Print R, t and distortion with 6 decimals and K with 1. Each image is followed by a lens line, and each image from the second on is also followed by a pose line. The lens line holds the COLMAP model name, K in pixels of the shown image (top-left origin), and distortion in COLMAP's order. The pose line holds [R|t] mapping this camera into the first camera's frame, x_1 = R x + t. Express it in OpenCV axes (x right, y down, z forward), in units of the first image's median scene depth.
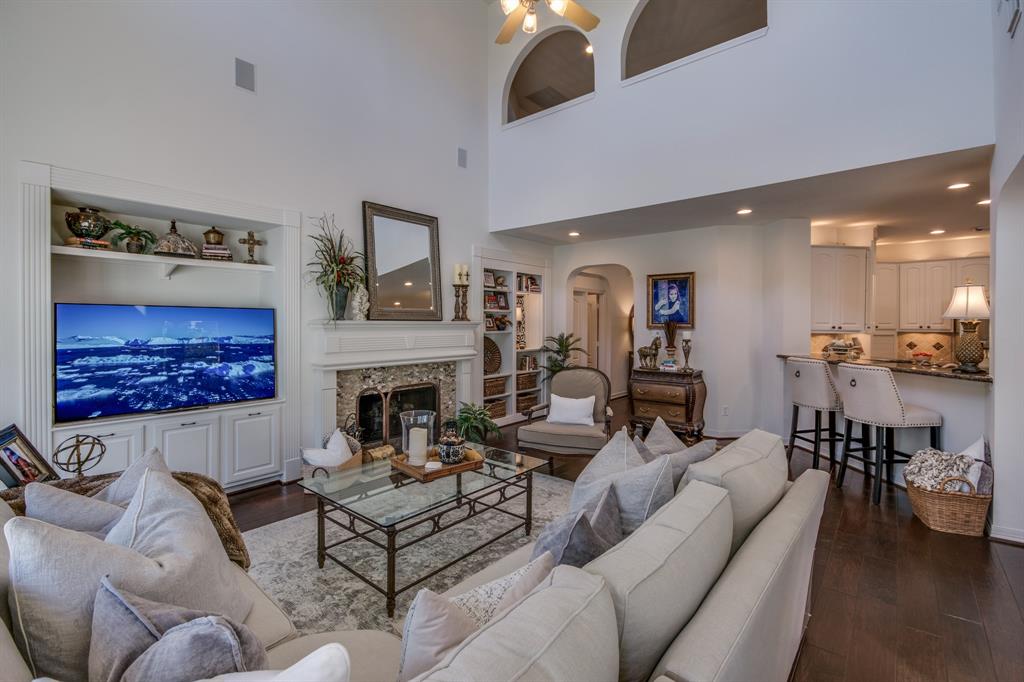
lens RADIAL K [[454.6, 0, 509.1], [0, 454.6, 326.6], [0, 0, 1]] dist [0.010641, -0.000326]
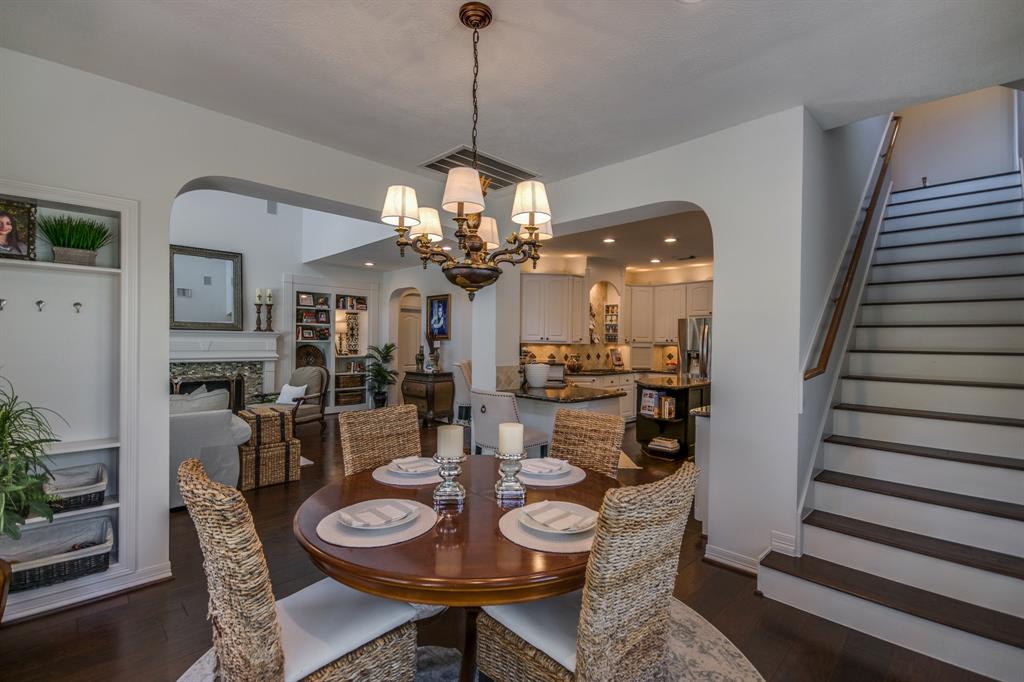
lens RADIAL K [[454.6, 0, 509.7], [0, 454.6, 343.7], [0, 0, 1]] dist [0.010641, -0.000326]
pose [[0.995467, 0.009862, -0.094599, 0.705640], [-0.010112, 0.999947, -0.002164, 0.018666], [0.094573, 0.003111, 0.995513, -0.243550]]
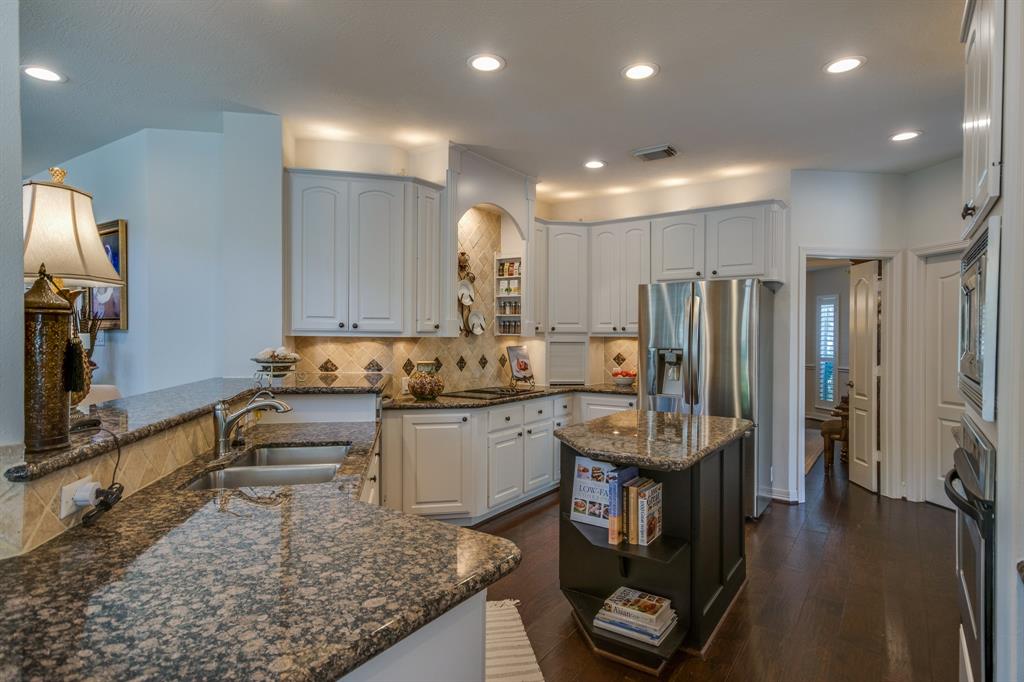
lens RADIAL K [[560.3, 0, 510.4], [0, 560.3, 340.9], [0, 0, 1]] dist [0.000923, -0.000152]
pose [[0.995400, 0.000310, 0.095806, 0.803359], [-0.000748, 0.999989, 0.004537, 0.015886], [-0.095803, -0.004588, 0.995390, 0.316461]]
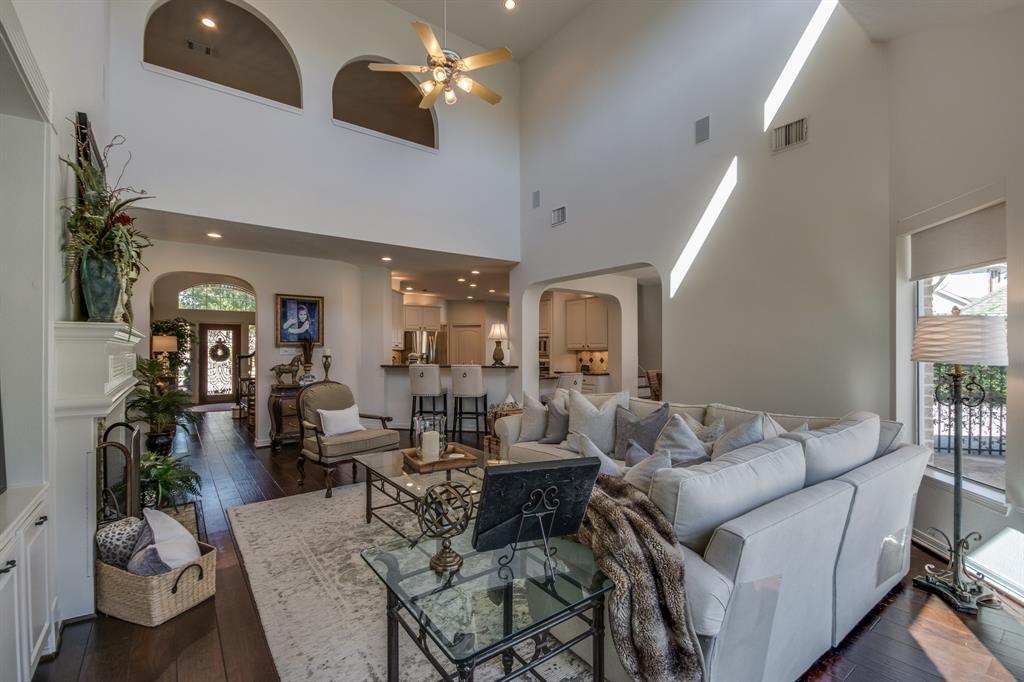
lens RADIAL K [[454.6, 0, 508.2], [0, 454.6, 344.8], [0, 0, 1]] dist [0.010641, -0.000326]
pose [[0.230986, 0.008466, 0.972920, -0.602152], [0.014905, 0.999814, -0.012238, 0.021227], [-0.972843, 0.017329, 0.230817, 0.295016]]
